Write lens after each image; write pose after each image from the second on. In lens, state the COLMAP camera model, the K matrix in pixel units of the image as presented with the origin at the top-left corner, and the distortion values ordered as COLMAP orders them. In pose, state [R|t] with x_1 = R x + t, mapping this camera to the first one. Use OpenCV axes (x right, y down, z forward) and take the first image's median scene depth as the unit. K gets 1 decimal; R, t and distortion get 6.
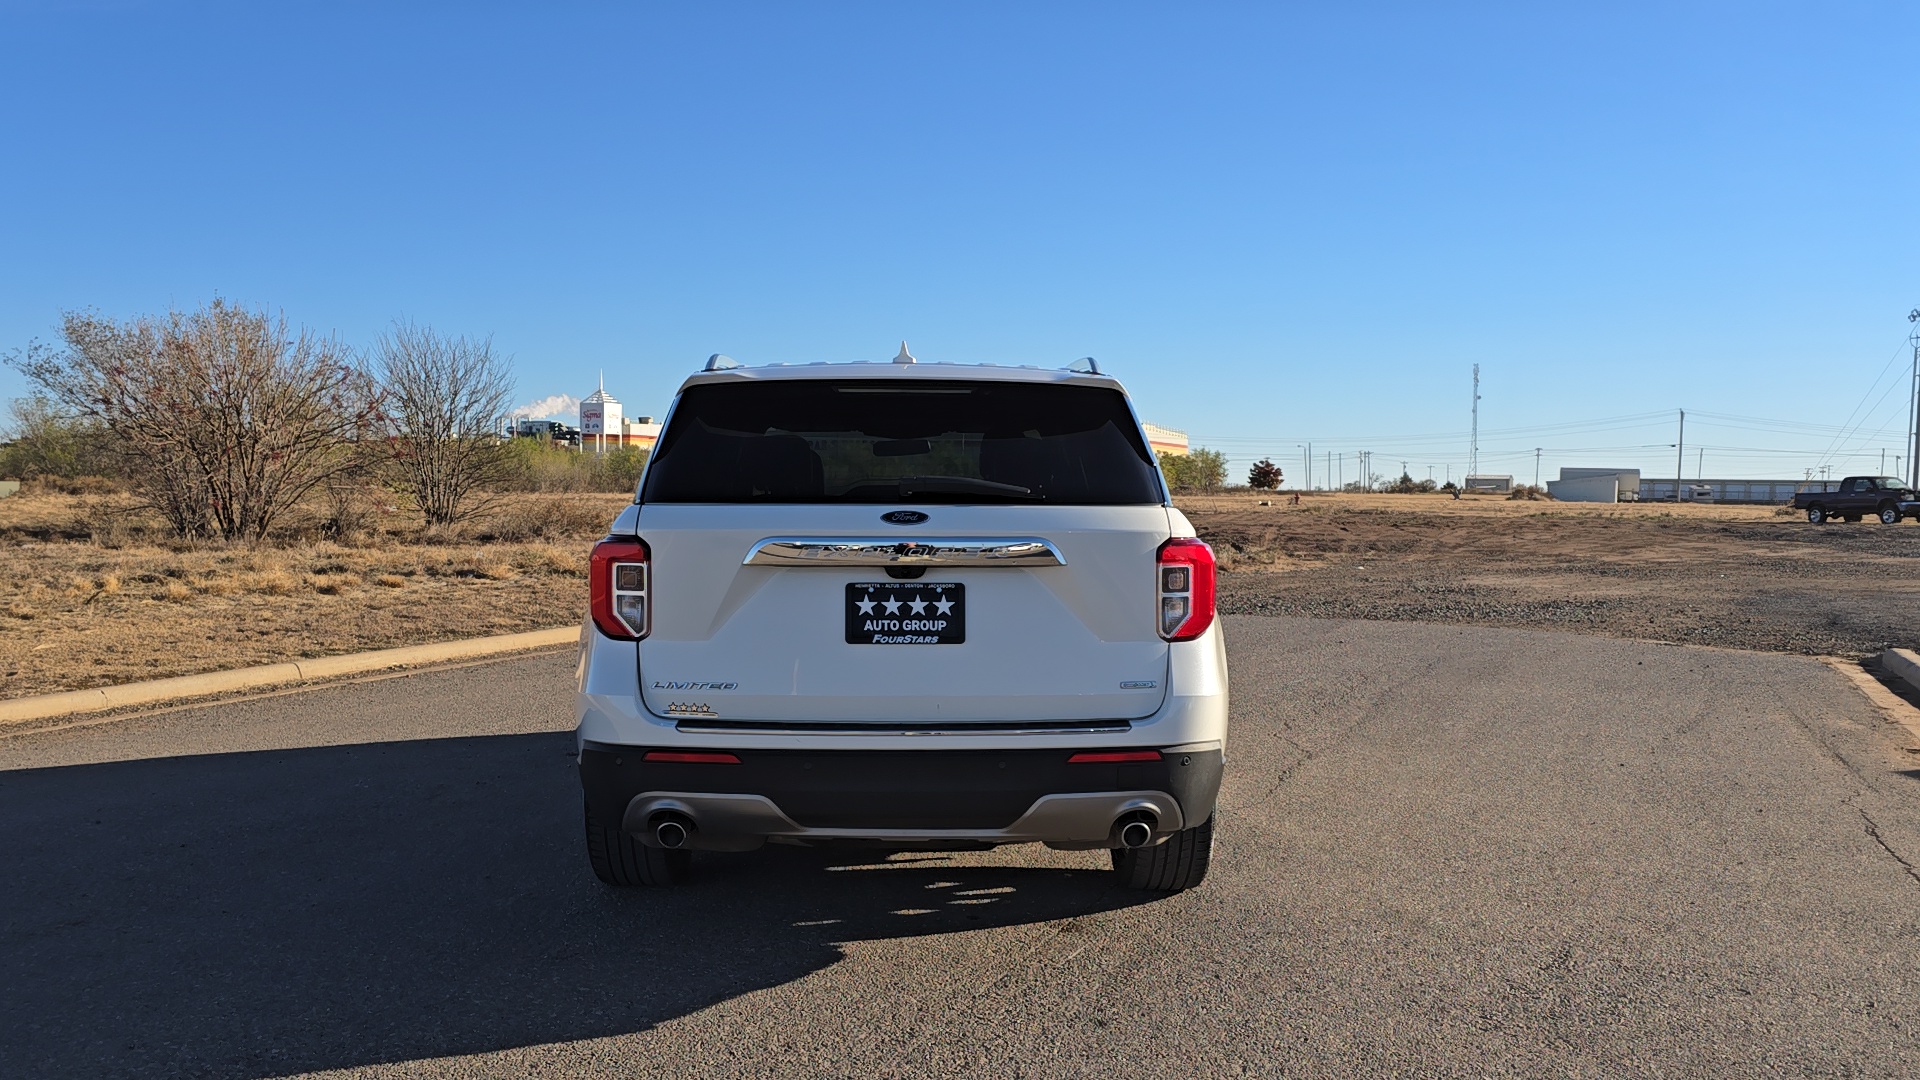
lens RADIAL K [[1606.2, 0, 961.8], [0, 1606.2, 538.9], [0, 0, 1]] dist [-0.006936, 0.016099]
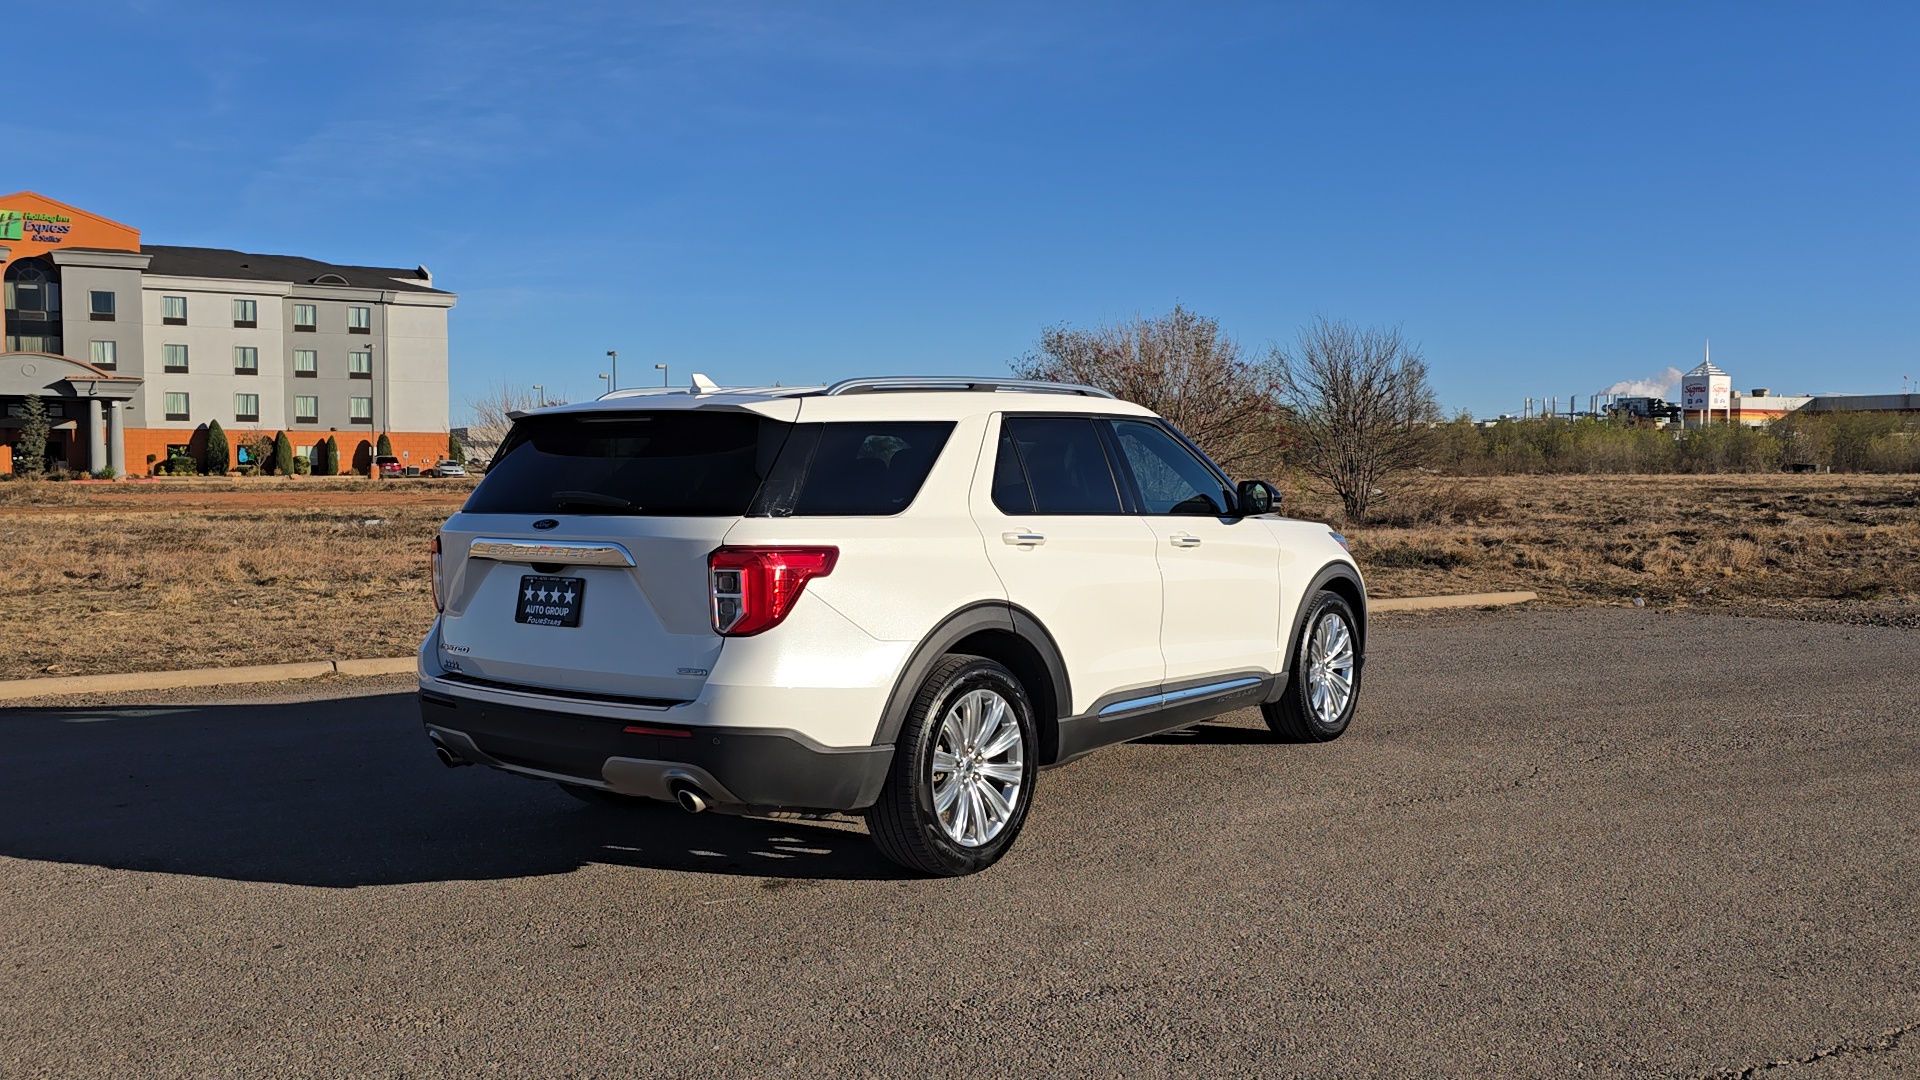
lens RADIAL K [[1606.2, 0, 960.2], [0, 1606.2, 537.4], [0, 0, 1]] dist [-0.006936, 0.016099]
pose [[0.776111, 0.019797, -0.630286, 0.879251], [-0.012493, 0.999794, 0.016020, -0.023973], [0.630473, -0.004559, 0.776198, 0.200014]]
